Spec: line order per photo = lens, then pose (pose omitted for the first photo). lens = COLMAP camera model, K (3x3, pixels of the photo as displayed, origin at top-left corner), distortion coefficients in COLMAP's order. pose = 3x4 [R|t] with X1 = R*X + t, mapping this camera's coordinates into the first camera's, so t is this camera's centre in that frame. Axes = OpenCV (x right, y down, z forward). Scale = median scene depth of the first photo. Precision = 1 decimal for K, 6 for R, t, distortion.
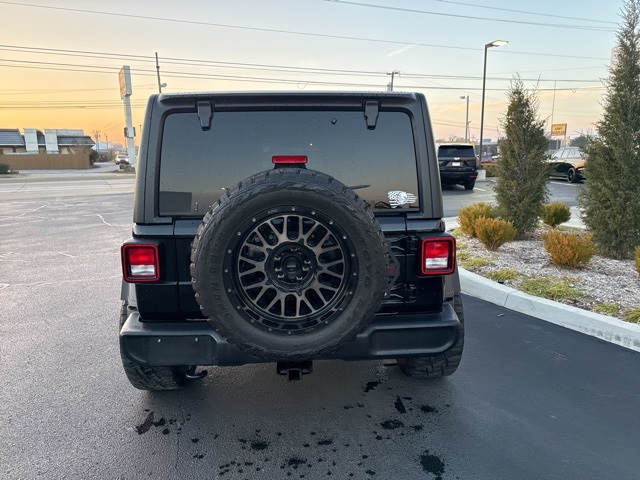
lens RADIAL K [[451.5, 0, 321.9], [0, 451.5, 239.1], [0, 0, 1]] dist [0.028479, -0.042963]
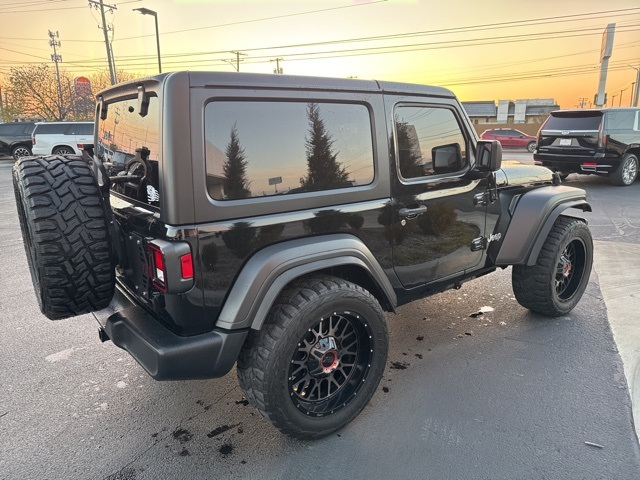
lens RADIAL K [[448.9, 0, 318.2], [0, 448.9, 238.0], [0, 0, 1]] dist [0.055653, -0.075663]
pose [[0.555441, 0.202691, -0.806475, 1.118961], [-0.151183, 0.978290, 0.141749, -0.186489], [0.817698, 0.043193, 0.574025, 0.773612]]
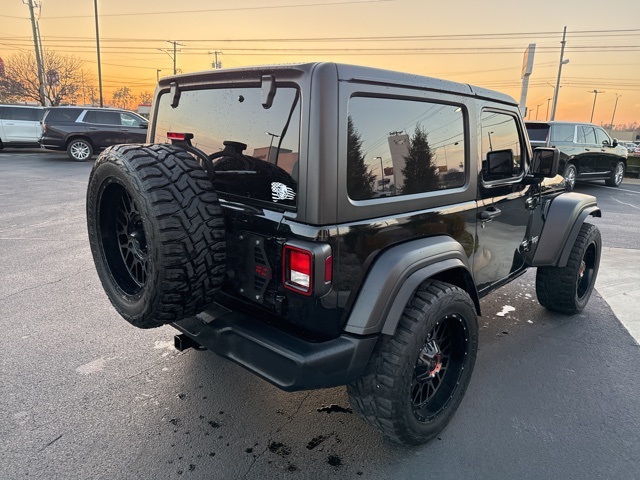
lens RADIAL K [[452.9, 0, 324.3], [0, 452.9, 231.2], [0, 0, 1]] dist [0.010751, -0.006437]
pose [[0.676985, 0.201503, -0.707875, 0.853795], [-0.184307, 0.977561, 0.102007, -0.121403], [0.712546, 0.061409, 0.698933, 0.486290]]
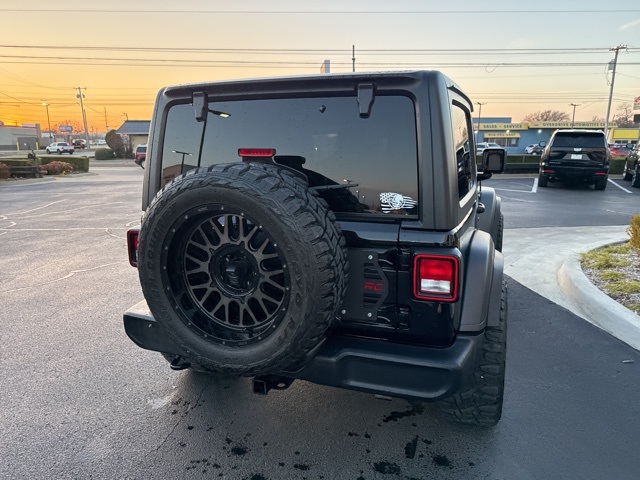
lens RADIAL K [[453.9, 0, 321.9], [0, 453.9, 235.1], [0, 0, 1]] dist [0.000256, -0.005736]
pose [[0.914745, 0.086232, -0.394722, 0.389547], [-0.080308, 0.996271, 0.031539, -0.046515], [0.395969, 0.002850, 0.918259, 0.199936]]
